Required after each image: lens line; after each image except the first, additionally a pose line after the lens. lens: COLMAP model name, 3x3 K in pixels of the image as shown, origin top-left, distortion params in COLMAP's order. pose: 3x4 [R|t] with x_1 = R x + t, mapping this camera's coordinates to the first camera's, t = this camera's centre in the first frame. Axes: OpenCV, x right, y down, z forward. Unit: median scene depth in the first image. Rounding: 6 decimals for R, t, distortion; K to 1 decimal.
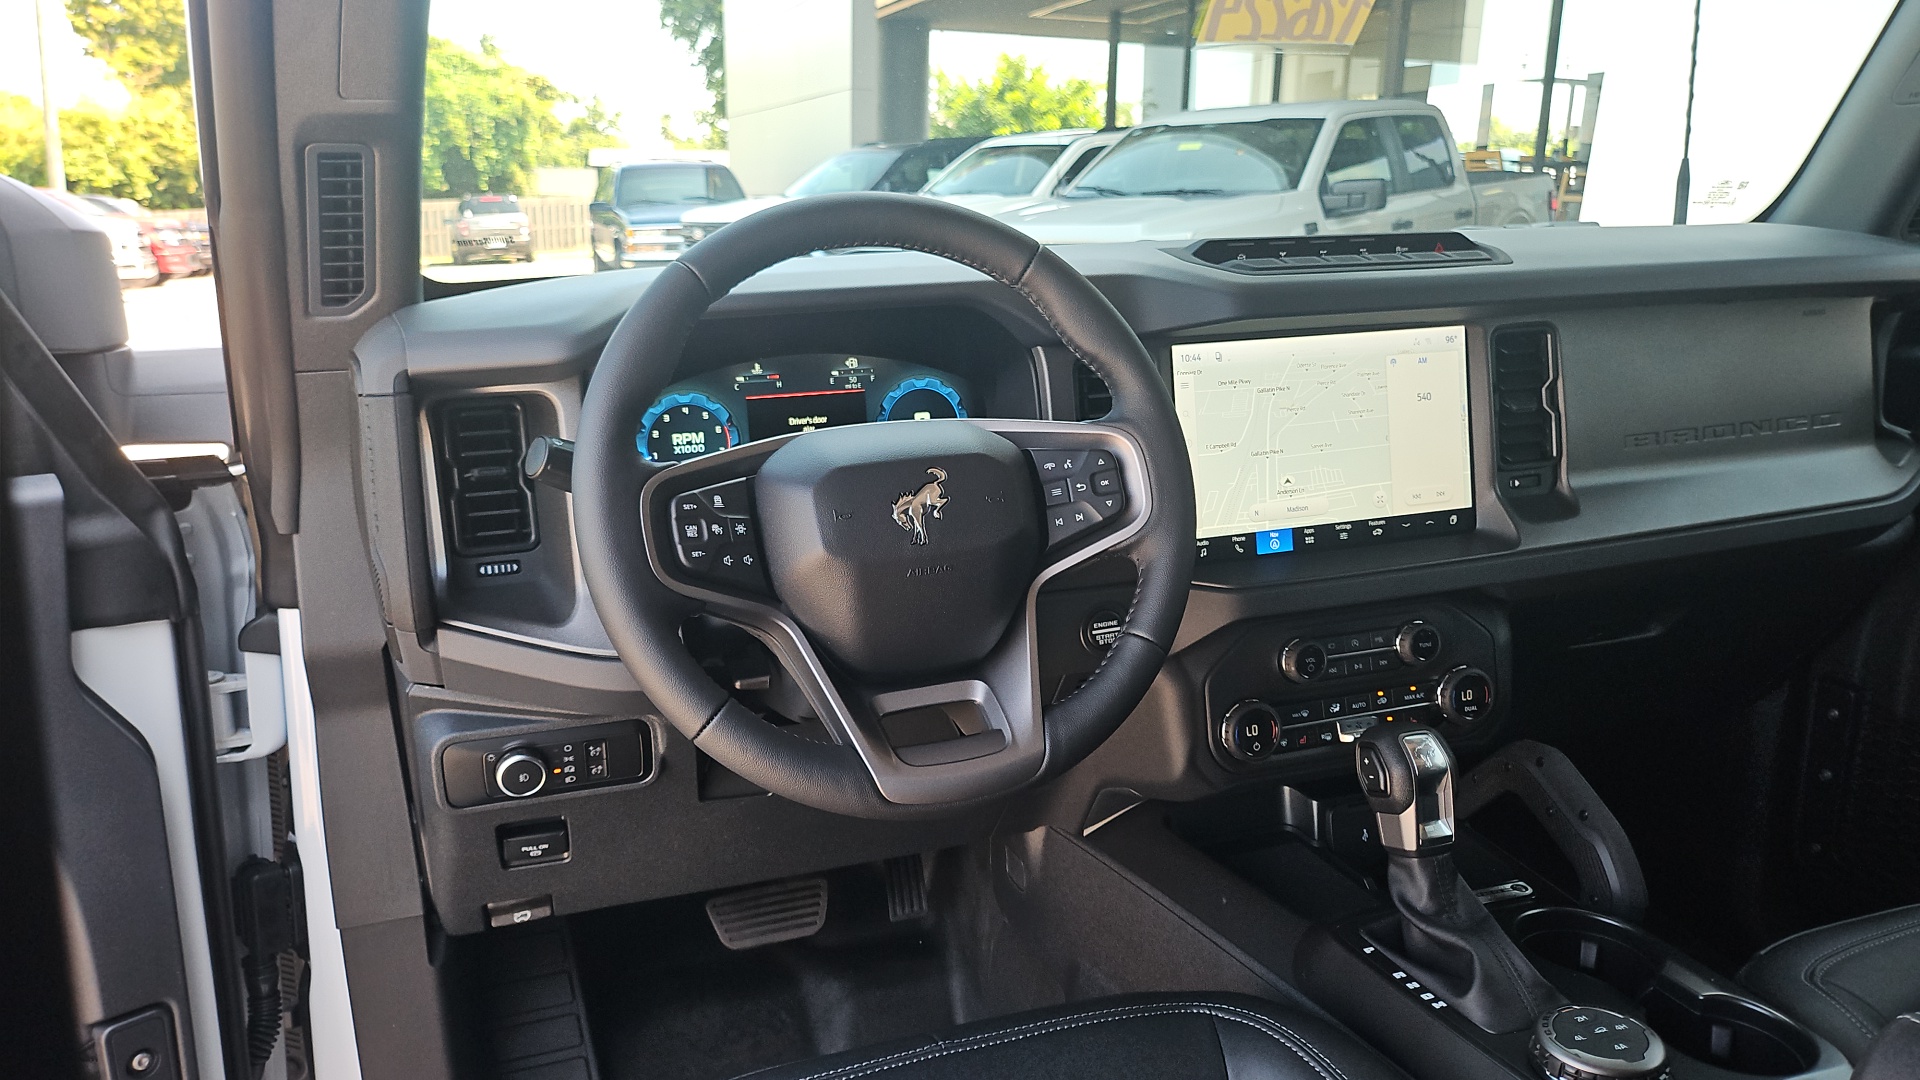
lens RADIAL K [[1351.1, 0, 954.3], [0, 1351.1, 543.8], [0, 0, 1]] dist [0.063095, -0.066002]
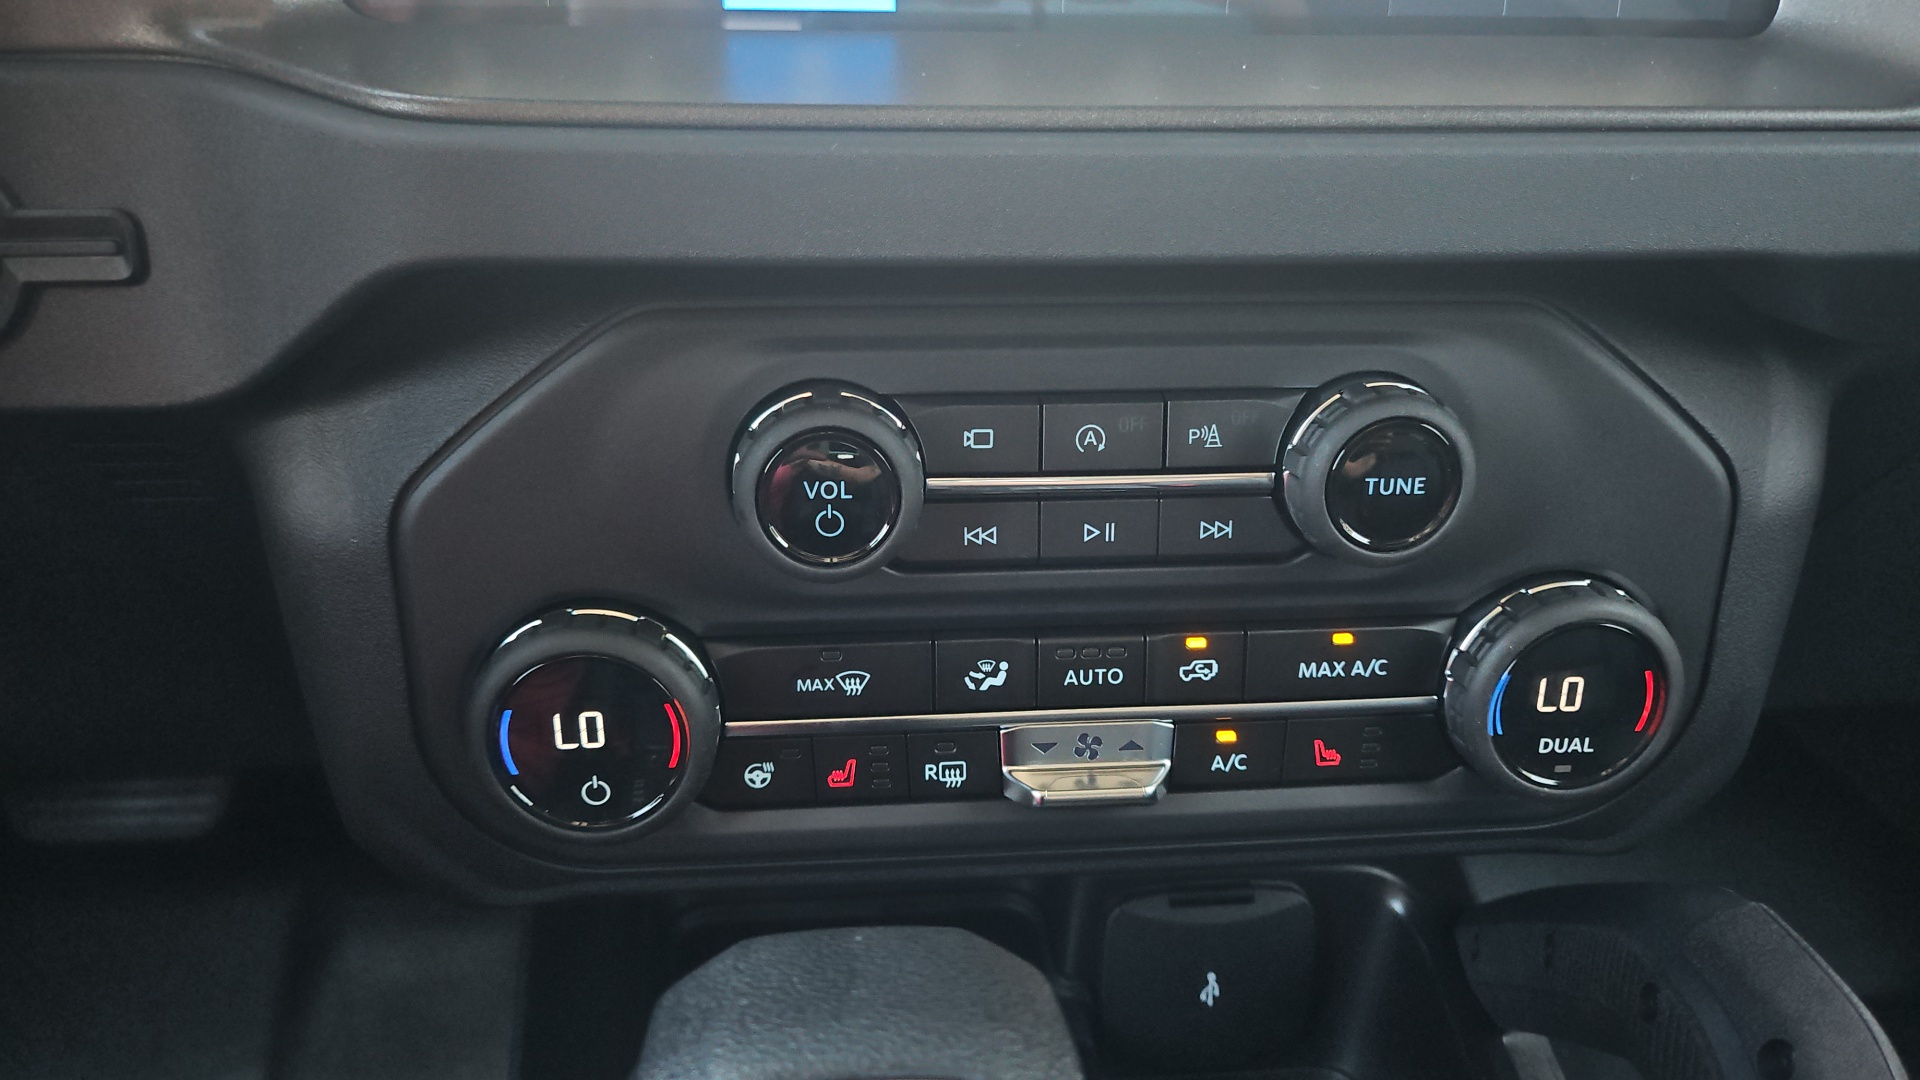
lens RADIAL K [[1351.1, 0, 959.5], [0, 1351.1, 540.6], [0, 0, 1]] dist [0.063095, -0.066002]
pose [[0.976156, 0.159404, -0.147346, 0.306394], [-0.120798, 0.962879, 0.241396, 0.036037], [0.180356, -0.217841, 0.959175, 0.757586]]
